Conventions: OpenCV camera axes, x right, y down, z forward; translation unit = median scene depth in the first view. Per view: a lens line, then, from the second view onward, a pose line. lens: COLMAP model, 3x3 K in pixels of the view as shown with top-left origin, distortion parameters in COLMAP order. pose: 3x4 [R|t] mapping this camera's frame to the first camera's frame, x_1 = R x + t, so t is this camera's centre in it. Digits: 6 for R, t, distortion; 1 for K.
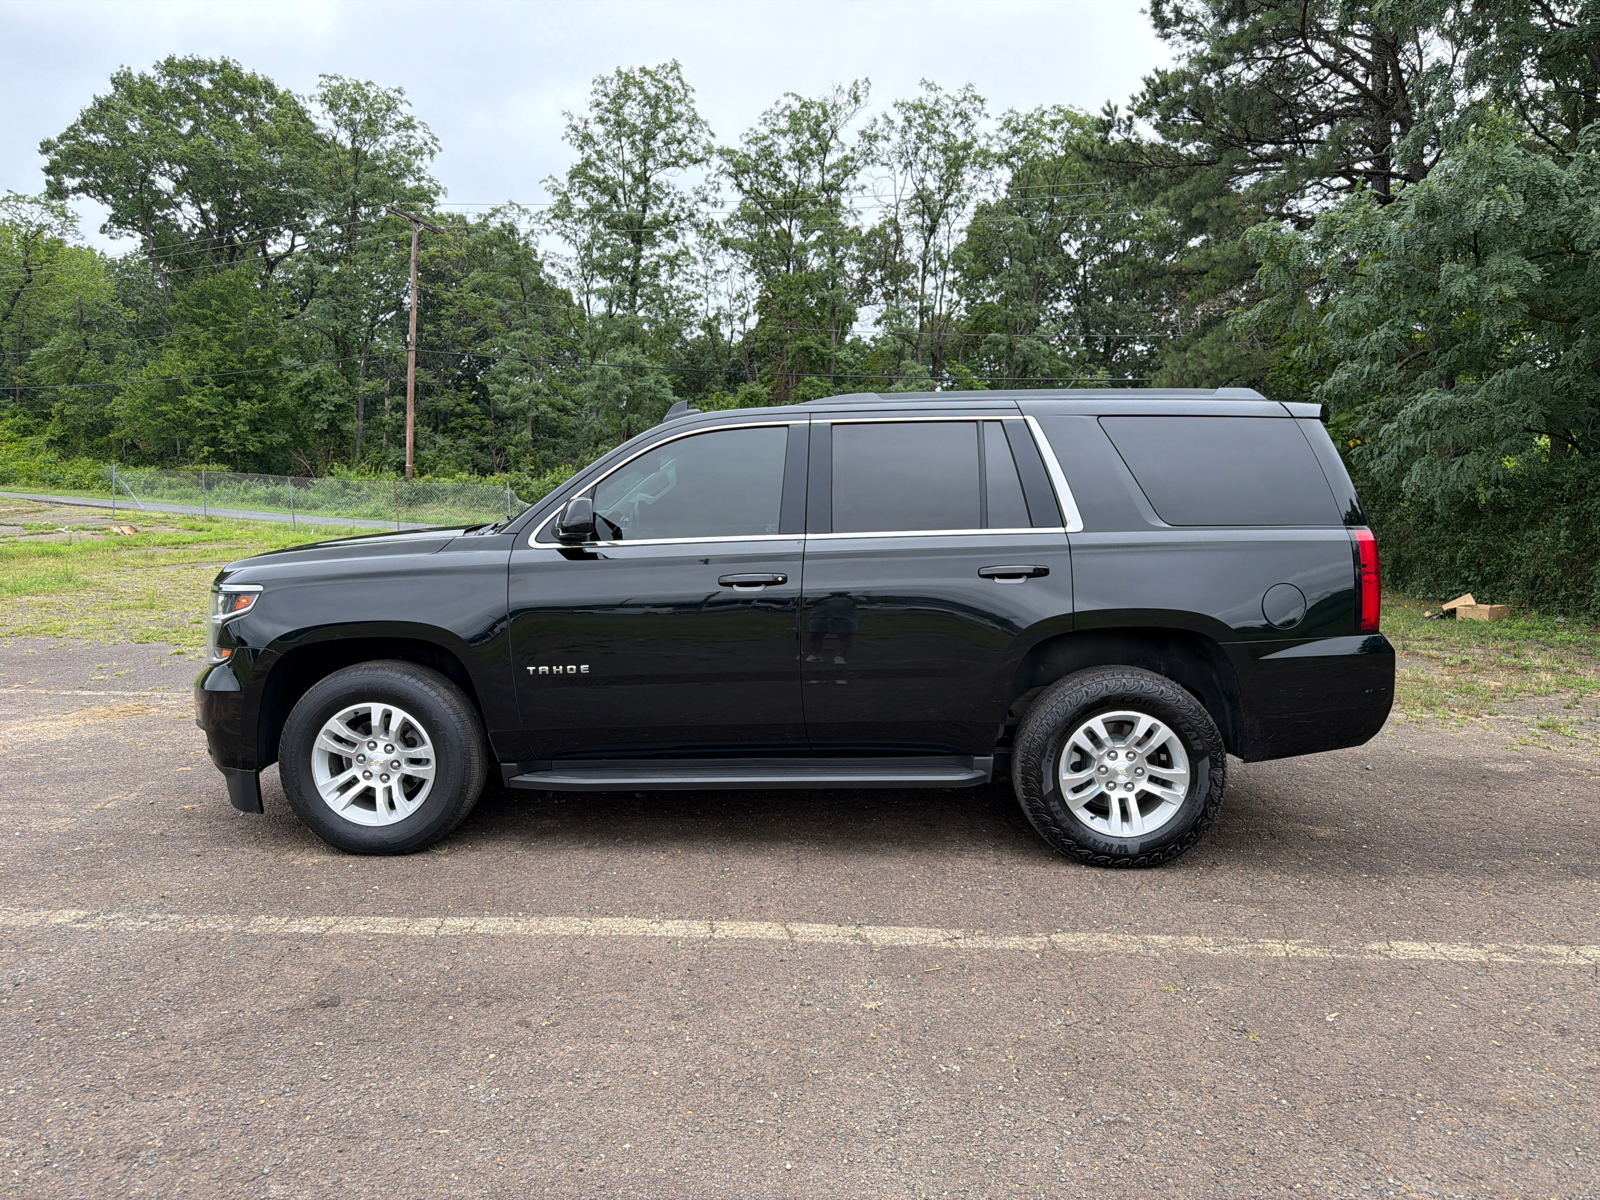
lens RADIAL K [[1128.4, 0, 777.8], [0, 1128.4, 598.9], [0, 0, 1]] dist [0.057247, -0.070847]
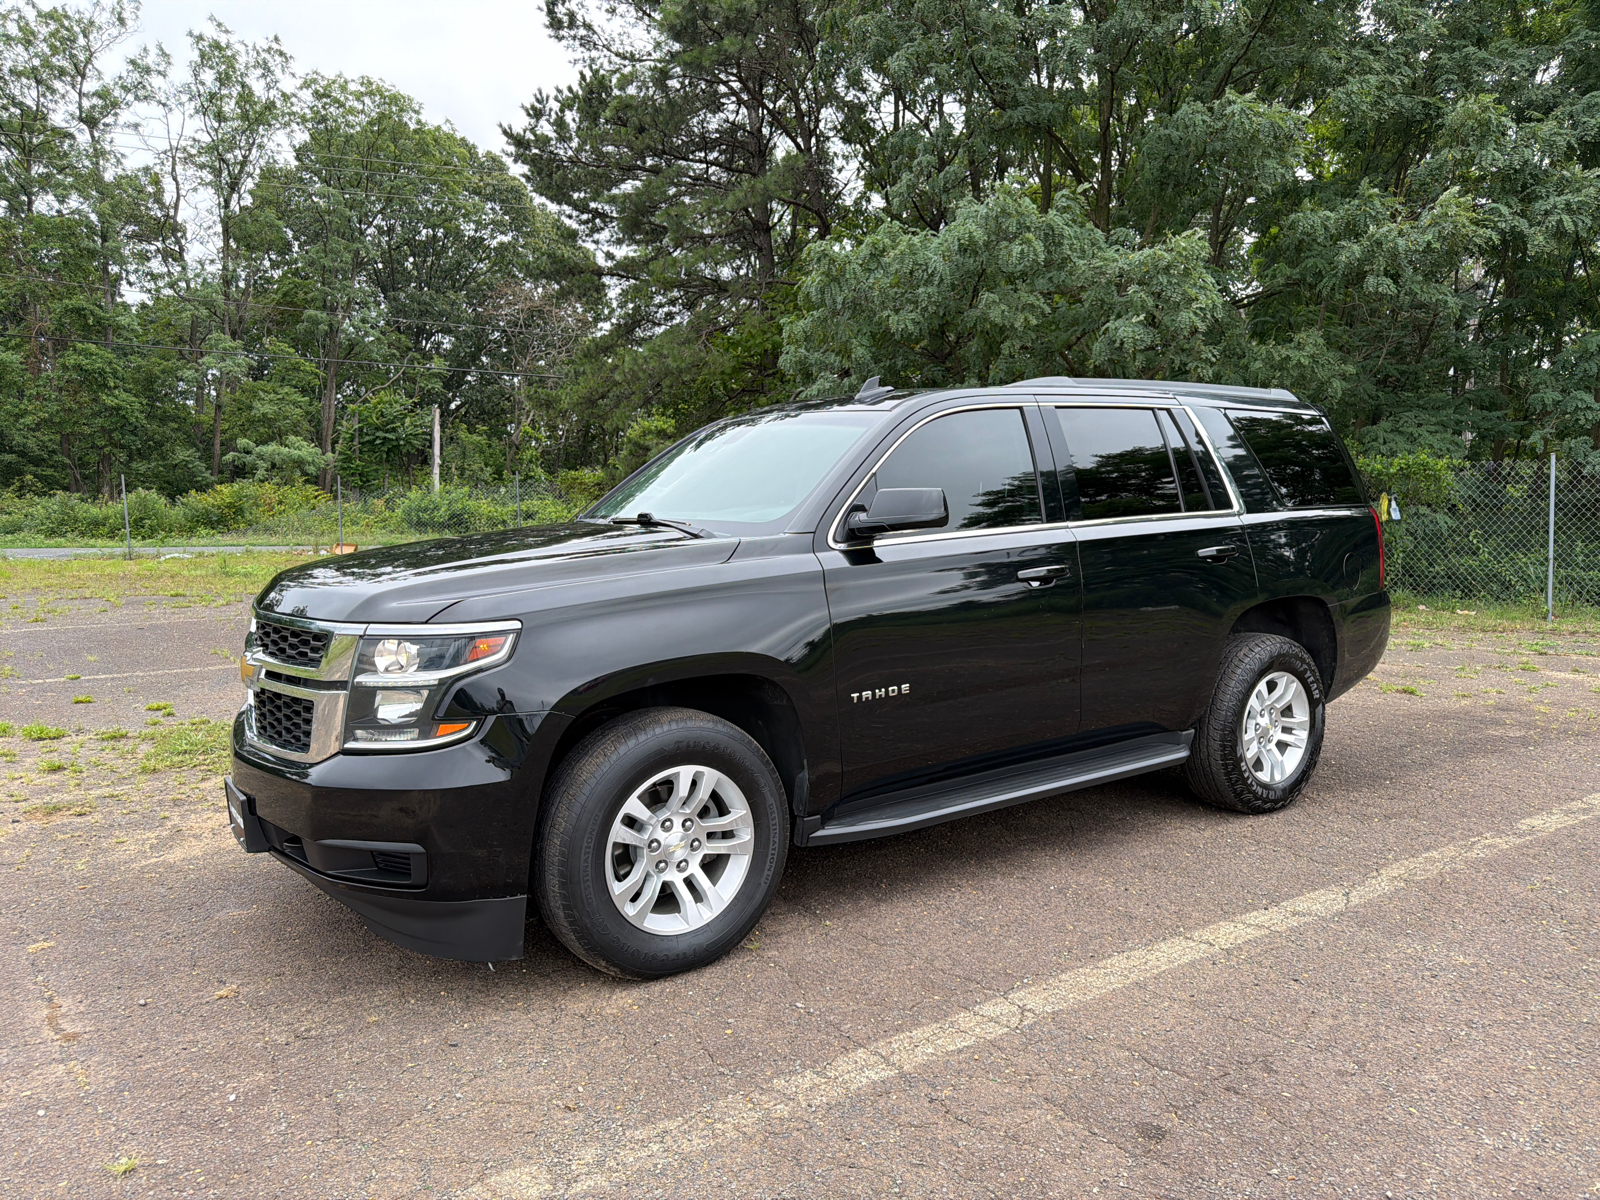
lens RADIAL K [[1122.4, 0, 803.0], [0, 1122.4, 602.2], [0, 0, 1]] dist [0.041157, -0.049032]
pose [[0.800510, -0.066594, 0.595608, -0.289111], [0.060350, 0.997713, 0.030442, -0.013269], [-0.596273, 0.011576, 0.802699, 0.144533]]
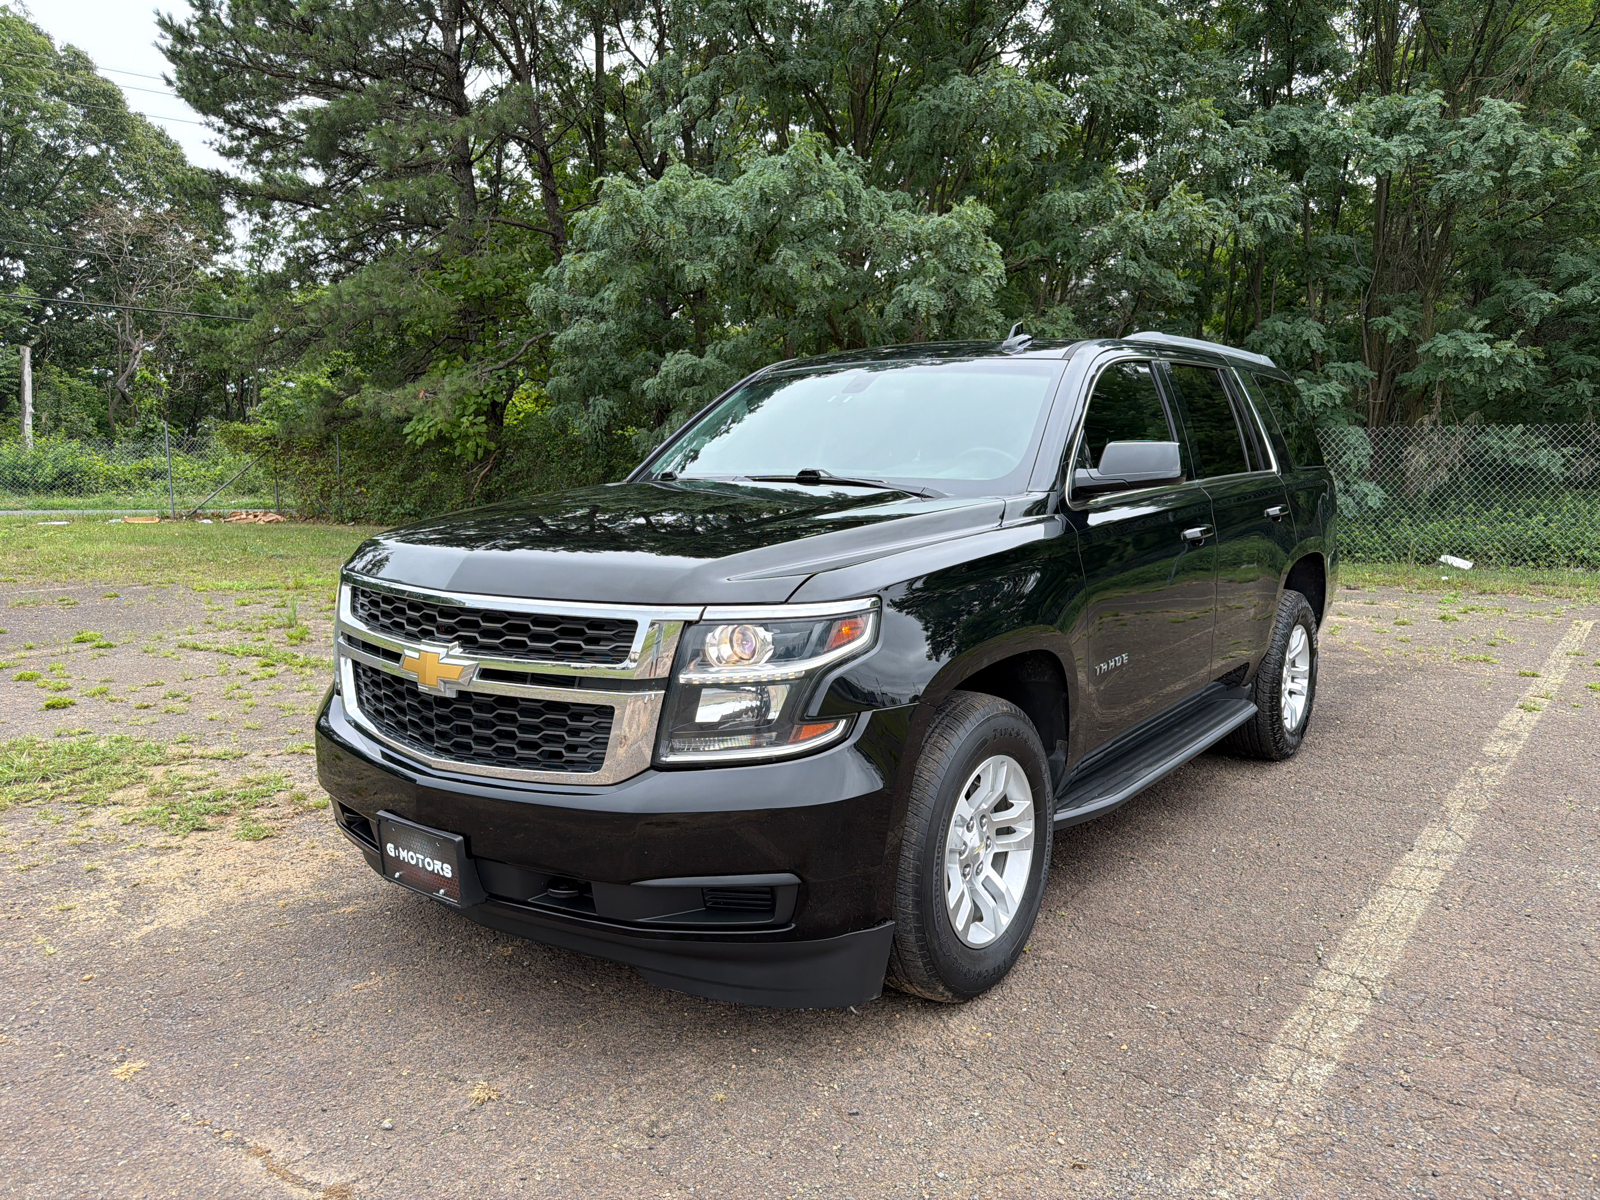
lens RADIAL K [[1139.0, 0, 801.8], [0, 1139.0, 593.3], [0, 0, 1]] dist [-0.006311, 0.012580]
pose [[0.581444, -0.100381, 0.807370, -0.376567], [0.067355, 0.994892, 0.075189, -0.023565], [-0.810794, 0.010663, 0.585235, 0.282526]]
